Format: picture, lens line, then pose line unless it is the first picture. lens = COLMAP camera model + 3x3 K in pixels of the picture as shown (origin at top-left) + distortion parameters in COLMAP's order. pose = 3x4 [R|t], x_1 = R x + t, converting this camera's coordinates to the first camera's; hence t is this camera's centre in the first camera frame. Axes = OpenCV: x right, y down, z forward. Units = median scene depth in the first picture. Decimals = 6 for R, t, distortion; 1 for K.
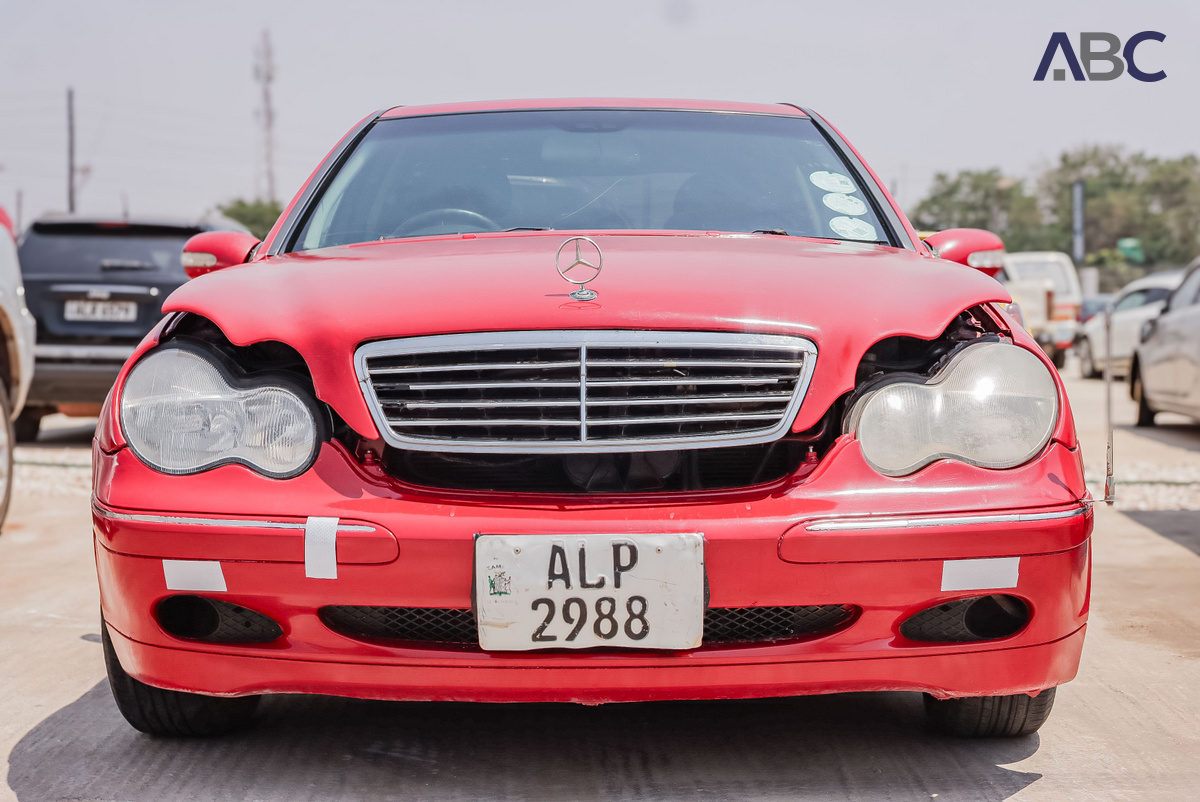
lens RADIAL K [[1852.5, 0, 604.3], [0, 1852.5, 403.0], [0, 0, 1]] dist [-0.007427, 0.000000]
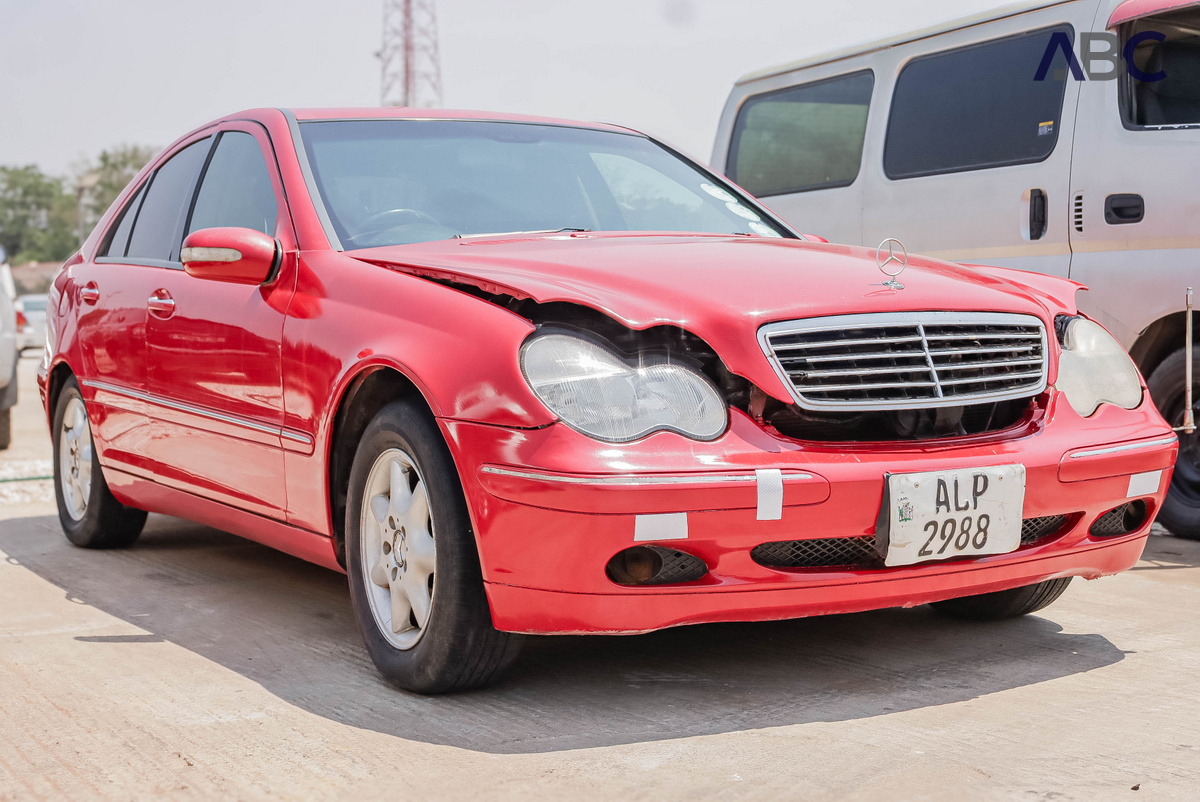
lens RADIAL K [[1852.5, 0, 604.7], [0, 1852.5, 400.4], [0, 0, 1]] dist [-0.007427, 0.000000]
pose [[0.847358, -0.036401, 0.529773, -0.878385], [0.036799, 0.999275, 0.009802, 0.001202], [-0.529746, 0.011190, 0.848083, 0.033616]]
